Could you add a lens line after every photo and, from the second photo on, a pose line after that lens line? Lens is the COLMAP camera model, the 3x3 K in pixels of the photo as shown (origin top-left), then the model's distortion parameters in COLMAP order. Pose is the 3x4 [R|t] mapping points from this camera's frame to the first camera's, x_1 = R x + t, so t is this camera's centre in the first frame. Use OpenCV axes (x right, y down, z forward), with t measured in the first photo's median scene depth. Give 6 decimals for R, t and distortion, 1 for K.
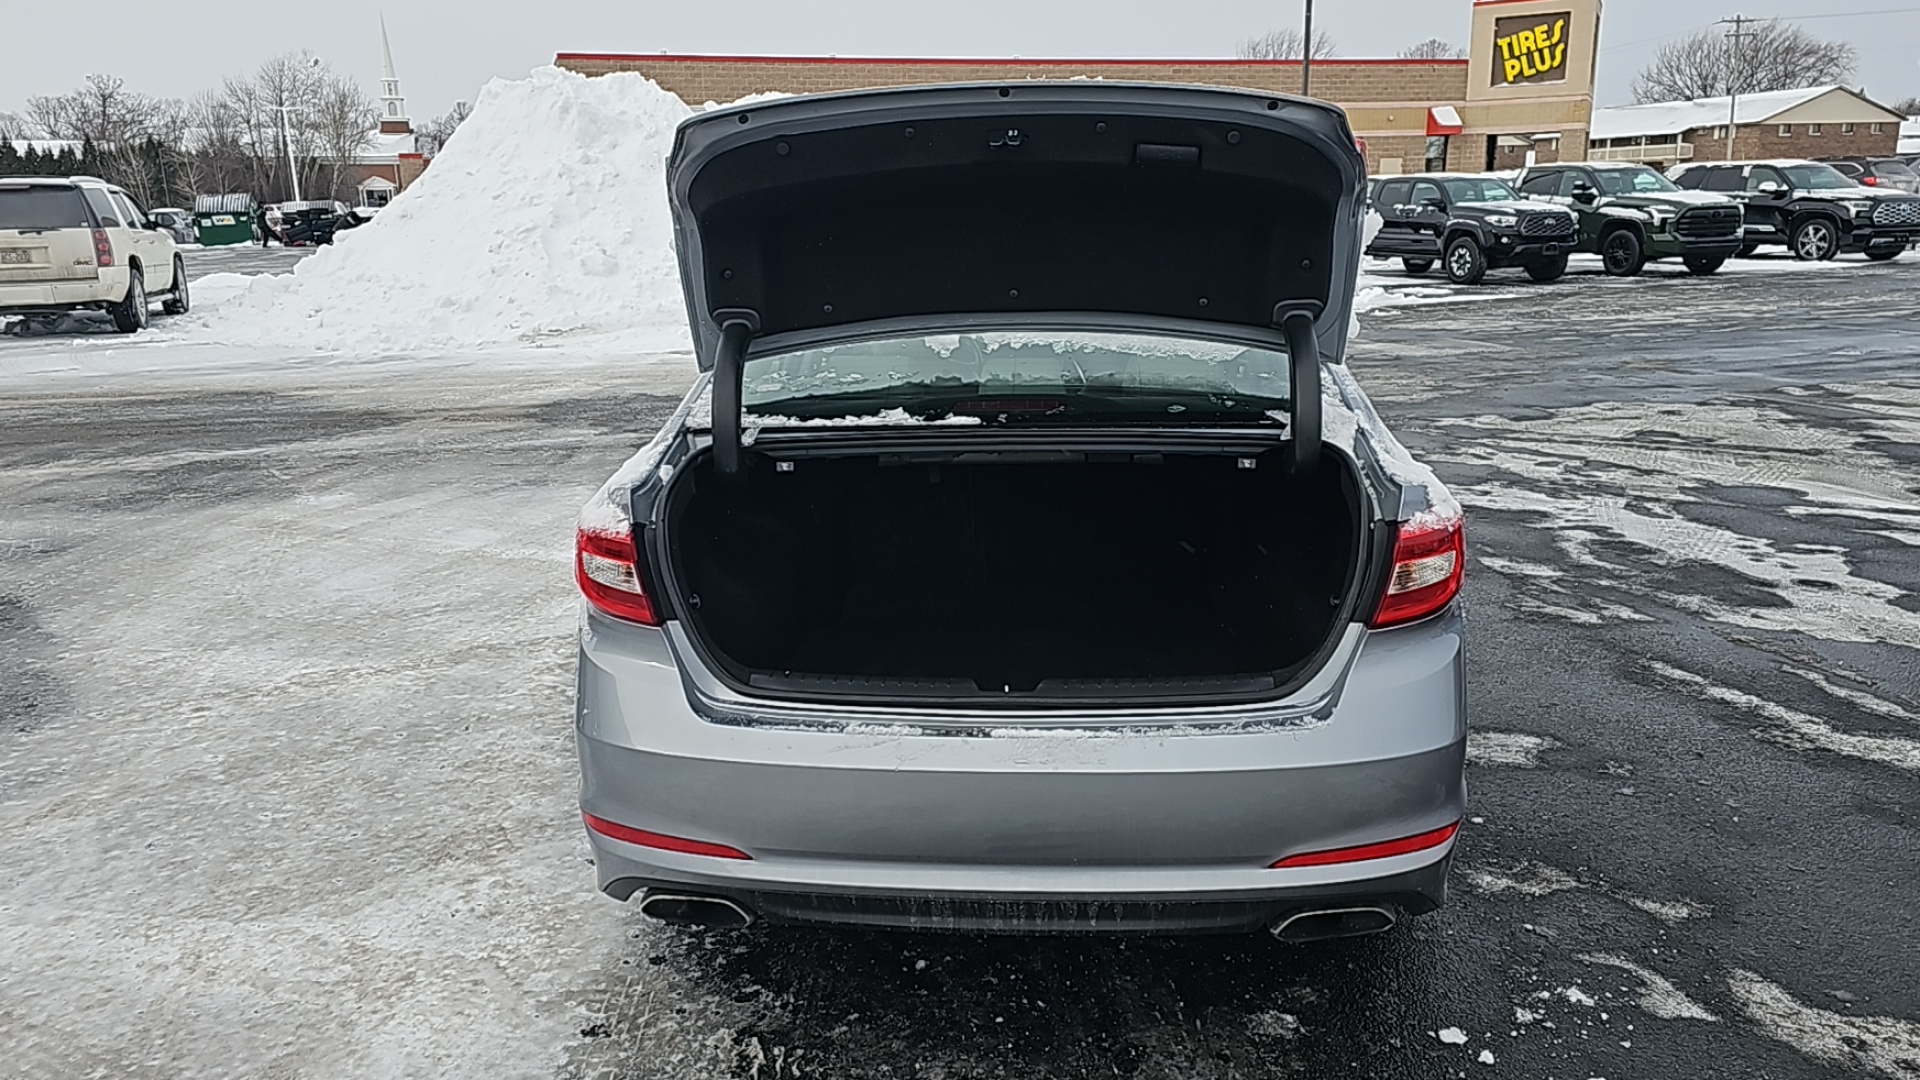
lens RADIAL K [[1371.4, 0, 963.0], [0, 1371.4, 542.1], [0, 0, 1]] dist [0.062351, -0.037879]
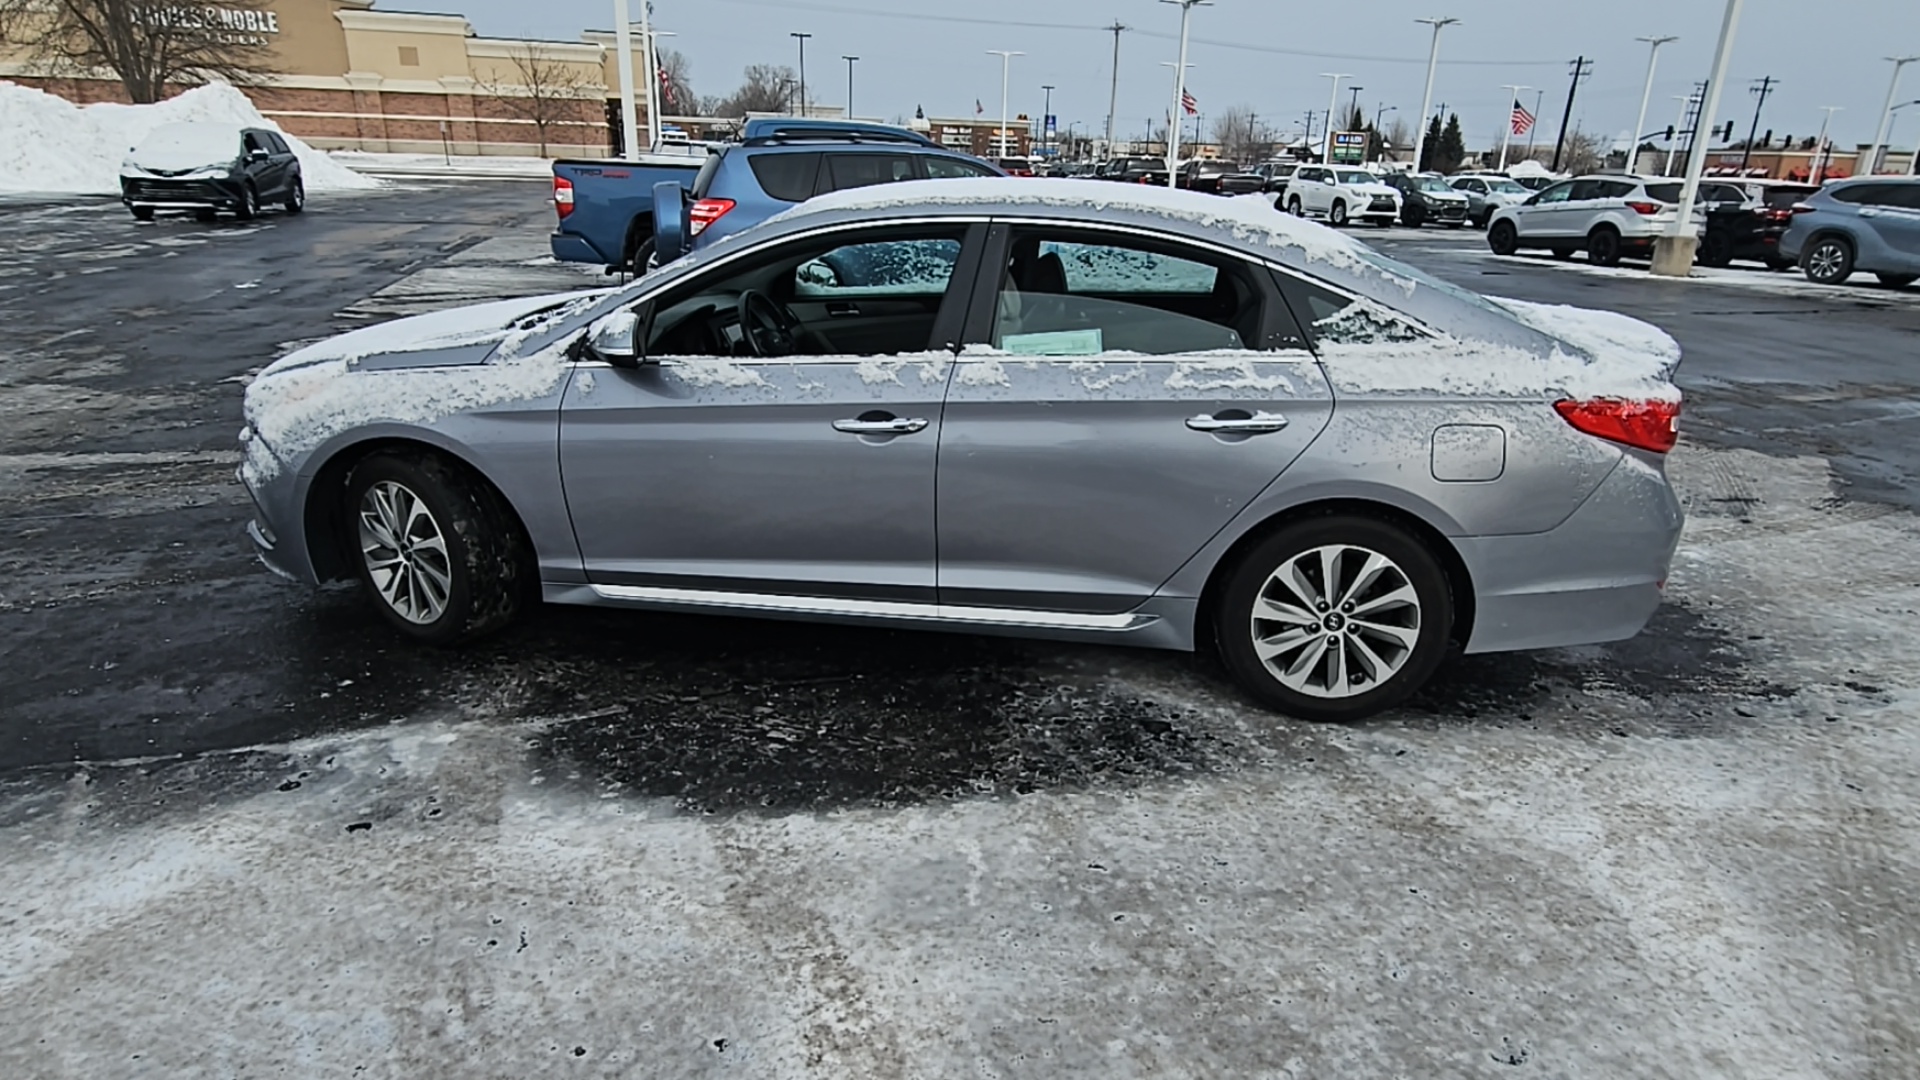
lens RADIAL K [[1081.2, 0, 980.0], [0, 1081.2, 542.5], [0, 0, 1]] dist [0.004854, -0.002075]
pose [[0.054187, -0.314810, 0.947607, -0.401151], [0.210805, 0.931218, 0.297311, -0.102878], [-0.976025, 0.183650, 0.116823, 0.439913]]
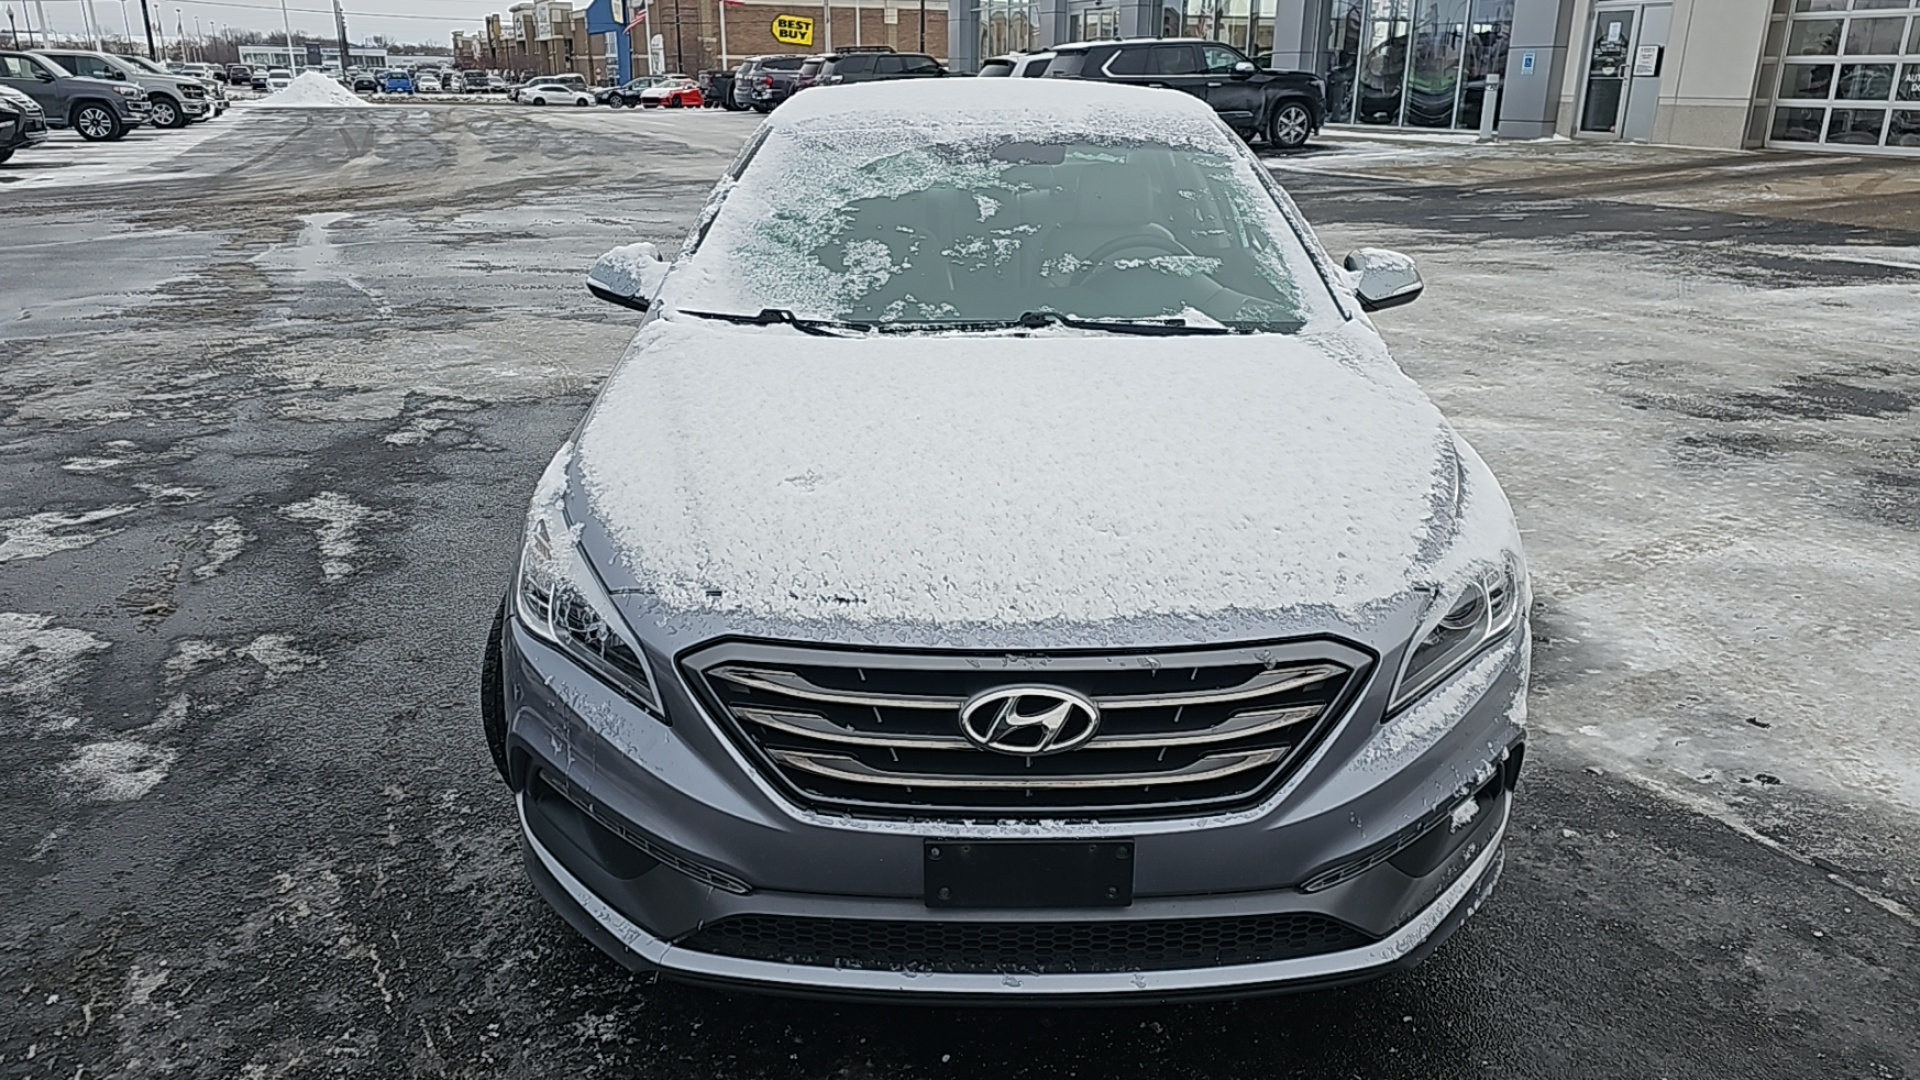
lens RADIAL K [[1374.6, 0, 975.0], [0, 1374.6, 533.1], [0, 0, 1]] dist [0.077283, -0.065560]
pose [[-0.996769, 0.038818, -0.070318, 0.065617], [-0.004997, 0.843800, 0.536634, -0.225382], [0.080166, 0.535252, -0.840880, 0.913401]]
